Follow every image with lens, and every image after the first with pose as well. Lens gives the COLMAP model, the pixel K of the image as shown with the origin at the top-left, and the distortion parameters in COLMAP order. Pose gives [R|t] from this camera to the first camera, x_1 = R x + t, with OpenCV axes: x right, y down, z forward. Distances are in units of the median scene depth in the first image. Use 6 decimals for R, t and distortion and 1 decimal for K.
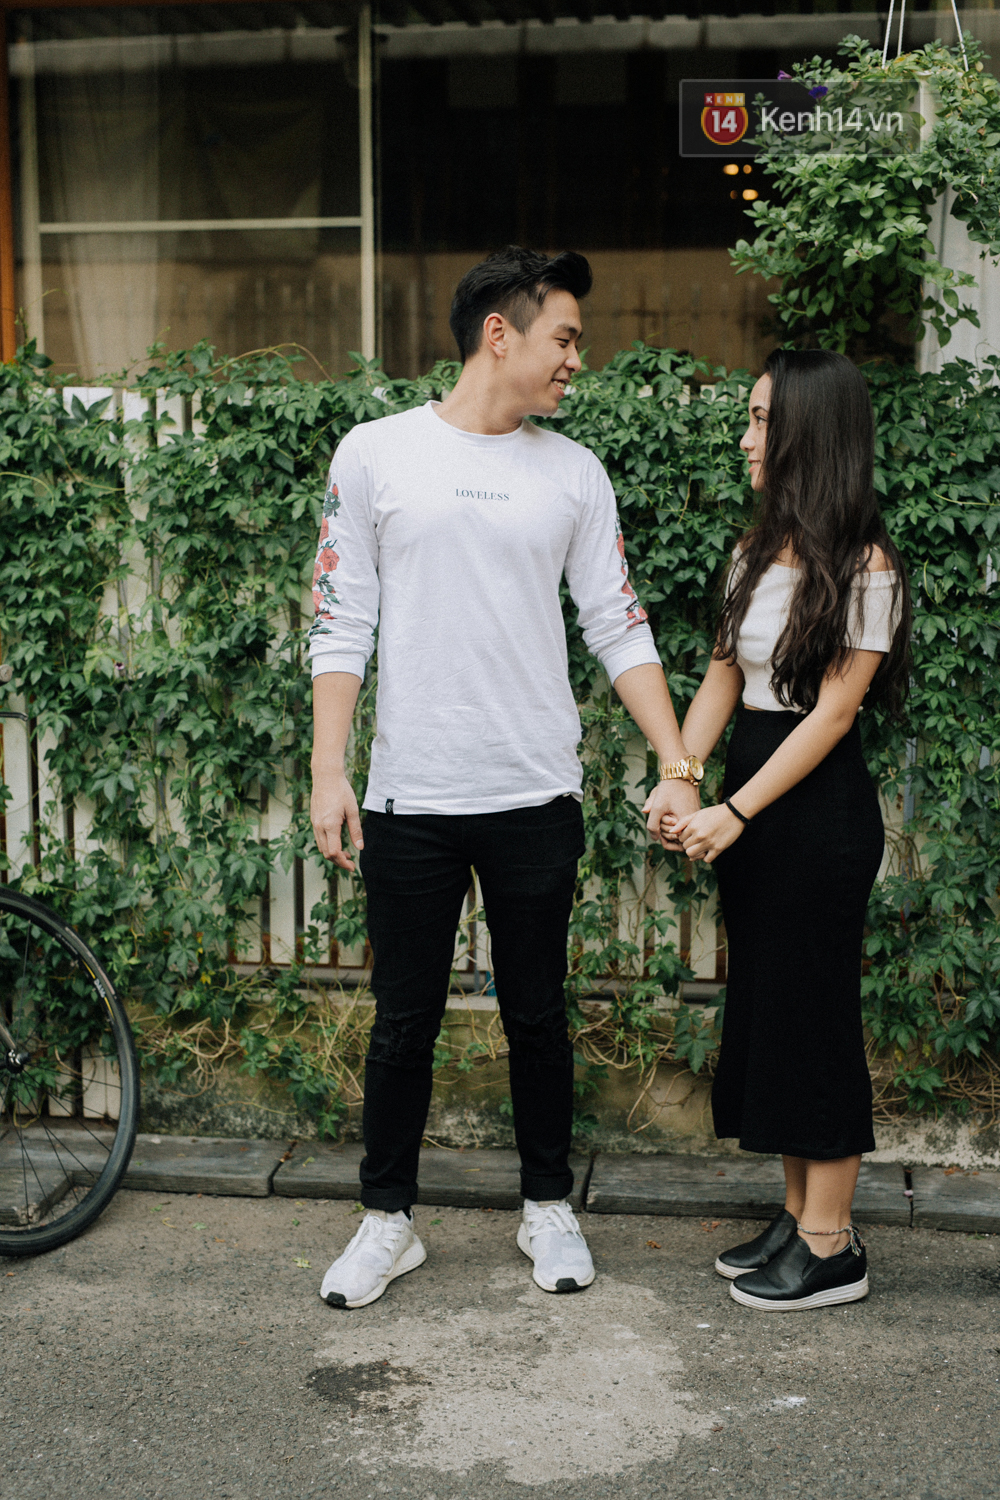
lens RADIAL K [[2156.0, 0, 508.2], [0, 2156.0, 699.6], [0, 0, 1]] dist [0.012791, 0.000000]
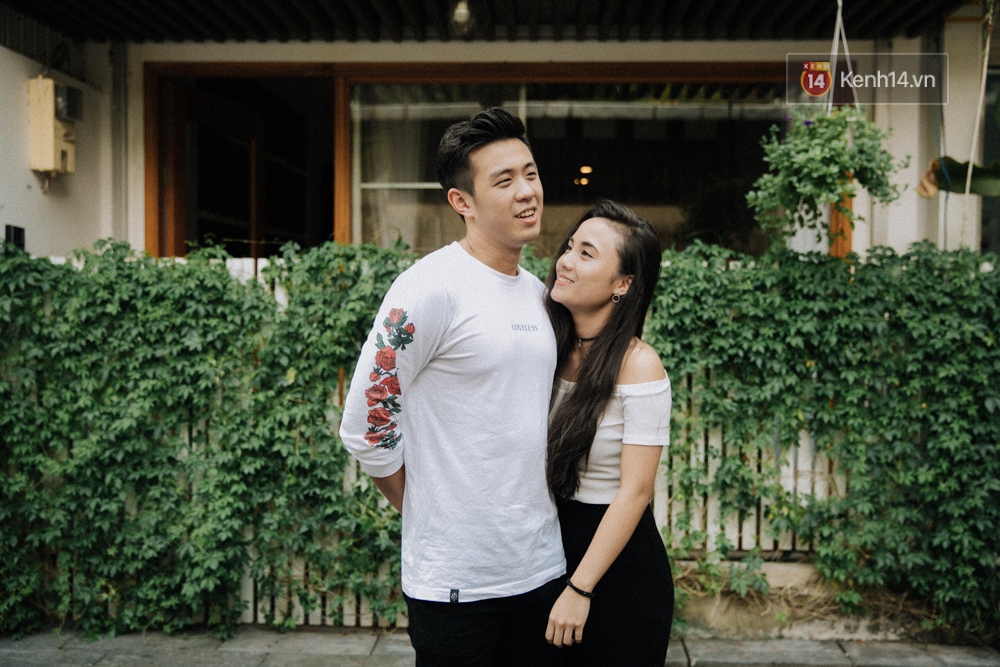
lens RADIAL K [[982.6, 0, 499.0], [0, 982.6, 308.9], [0, 0, 1]] dist [0.020231, 0.000000]
pose [[0.993374, 0.004468, 0.114844, -0.250316], [0.007598, 0.994505, -0.104416, -0.001360], [-0.114679, 0.104597, 0.987881, 0.083084]]
